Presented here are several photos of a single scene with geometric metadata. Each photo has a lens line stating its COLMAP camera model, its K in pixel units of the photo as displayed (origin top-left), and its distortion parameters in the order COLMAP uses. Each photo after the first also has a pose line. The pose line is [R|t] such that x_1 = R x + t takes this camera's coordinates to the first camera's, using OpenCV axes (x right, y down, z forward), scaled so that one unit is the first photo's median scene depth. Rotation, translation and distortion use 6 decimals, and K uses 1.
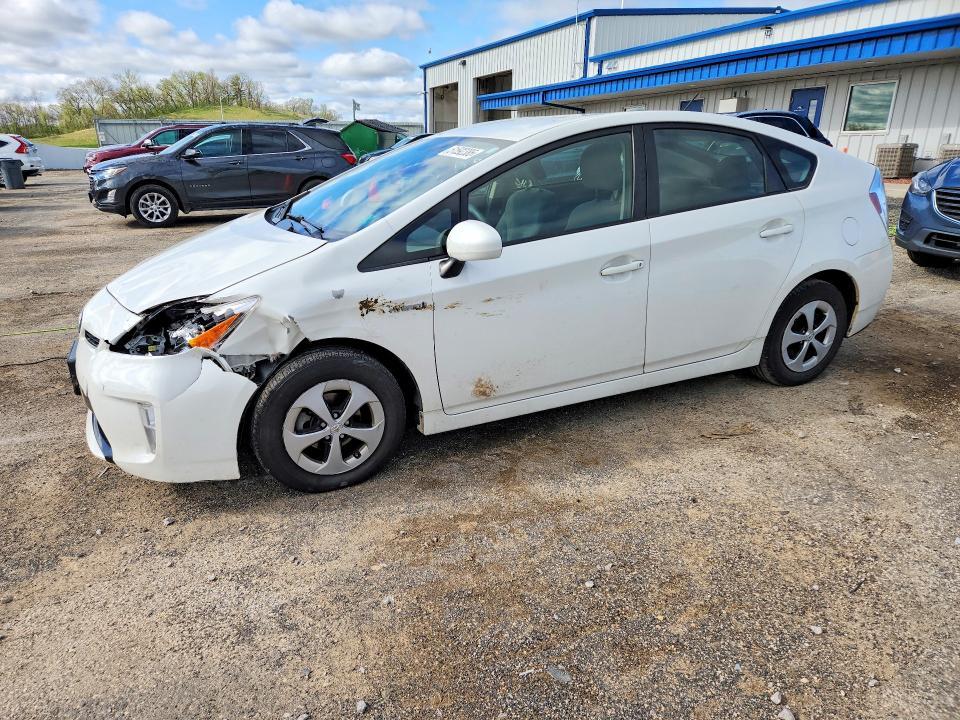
lens RADIAL K [[643.0, 0, 485.3], [0, 643.0, 357.8], [0, 0, 1]] dist [0.074970, -0.061411]
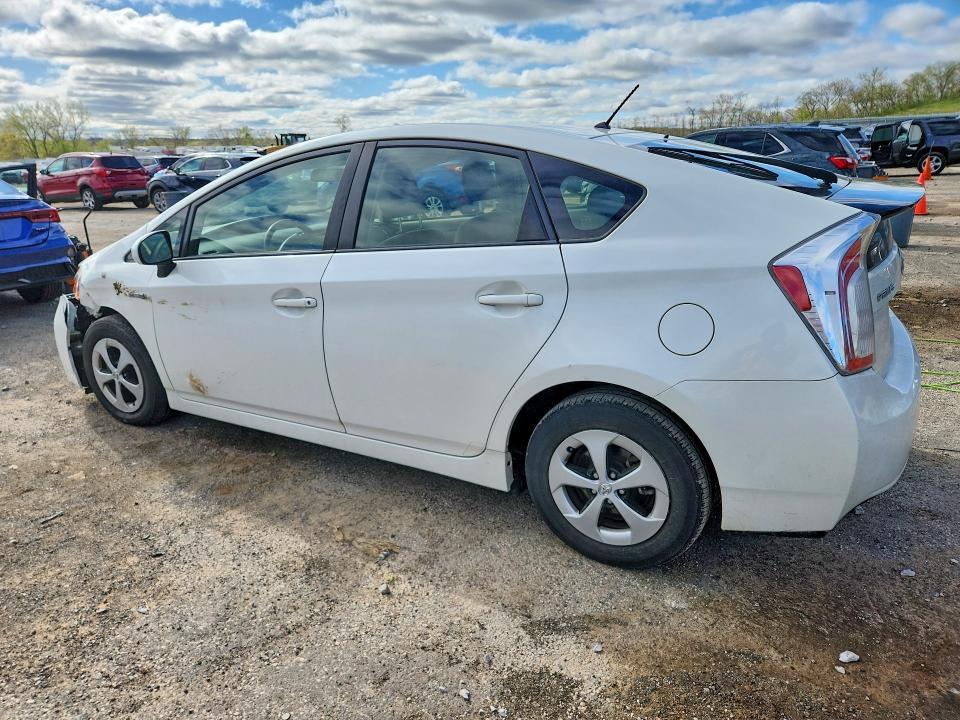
lens RADIAL K [[643.0, 0, 485.3], [0, 643.0, 357.8], [0, 0, 1]] dist [0.074970, -0.061411]
pose [[0.559007, 0.244044, -0.792435, 0.966222], [-0.243459, 0.961889, 0.124487, -0.213662], [0.792615, 0.123336, 0.597117, 0.603948]]
